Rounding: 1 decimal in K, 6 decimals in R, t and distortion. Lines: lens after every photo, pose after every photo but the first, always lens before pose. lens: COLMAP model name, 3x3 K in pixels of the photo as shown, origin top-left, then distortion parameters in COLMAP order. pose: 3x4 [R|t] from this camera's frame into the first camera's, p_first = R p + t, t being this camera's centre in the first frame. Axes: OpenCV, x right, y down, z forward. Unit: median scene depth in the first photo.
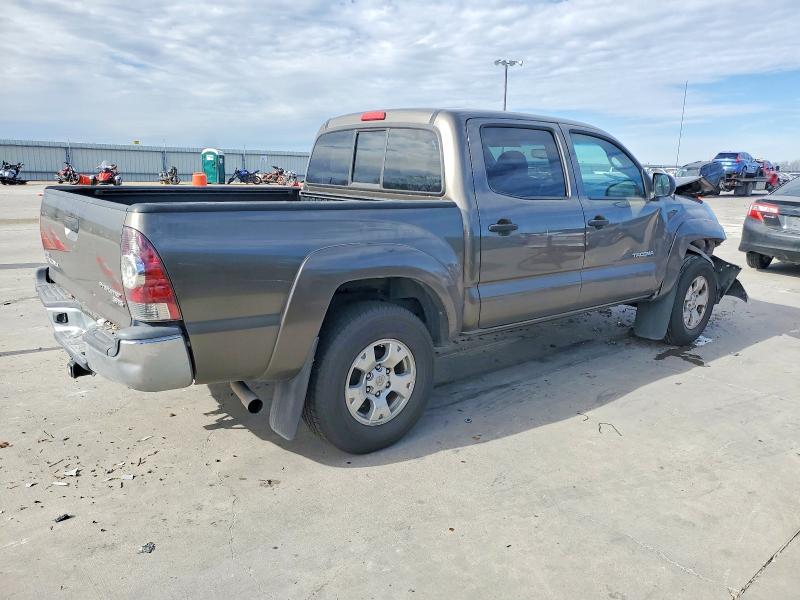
lens RADIAL K [[630.9, 0, 400.0], [0, 630.9, 300.0], [0, 0, 1]] dist [-0.001783, 0.001432]
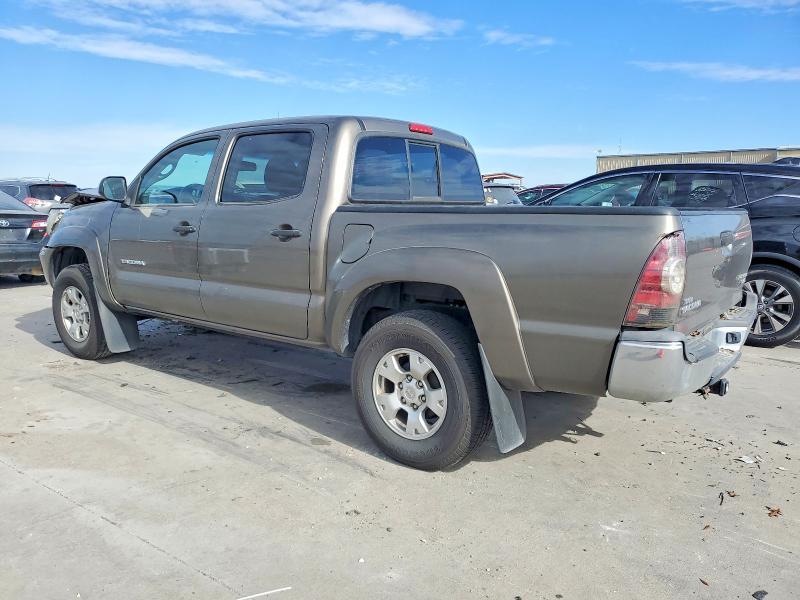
lens RADIAL K [[630.9, 0, 400.0], [0, 630.9, 300.0], [0, 0, 1]] dist [-0.001783, 0.001432]
pose [[-0.228877, -0.165953, 0.959205, -1.055870], [0.189222, 0.958982, 0.211065, -0.255378], [-0.954887, 0.229811, -0.188087, 1.304888]]
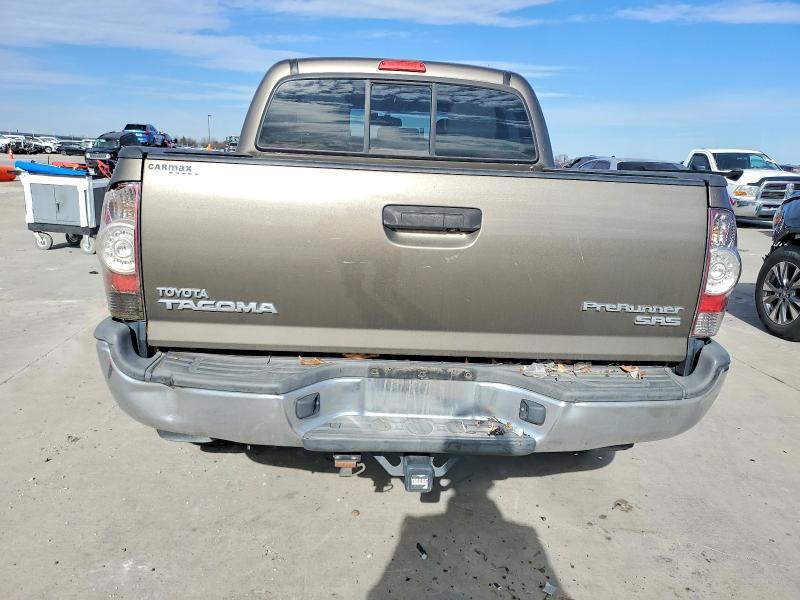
lens RADIAL K [[630.9, 0, 400.0], [0, 630.9, 300.0], [0, 0, 1]] dist [-0.001783, 0.001432]
pose [[0.587014, -0.169836, 0.791562, -0.754933], [0.135202, 0.984582, 0.110986, -0.087705], [-0.798207, 0.041871, 0.600926, 0.538271]]
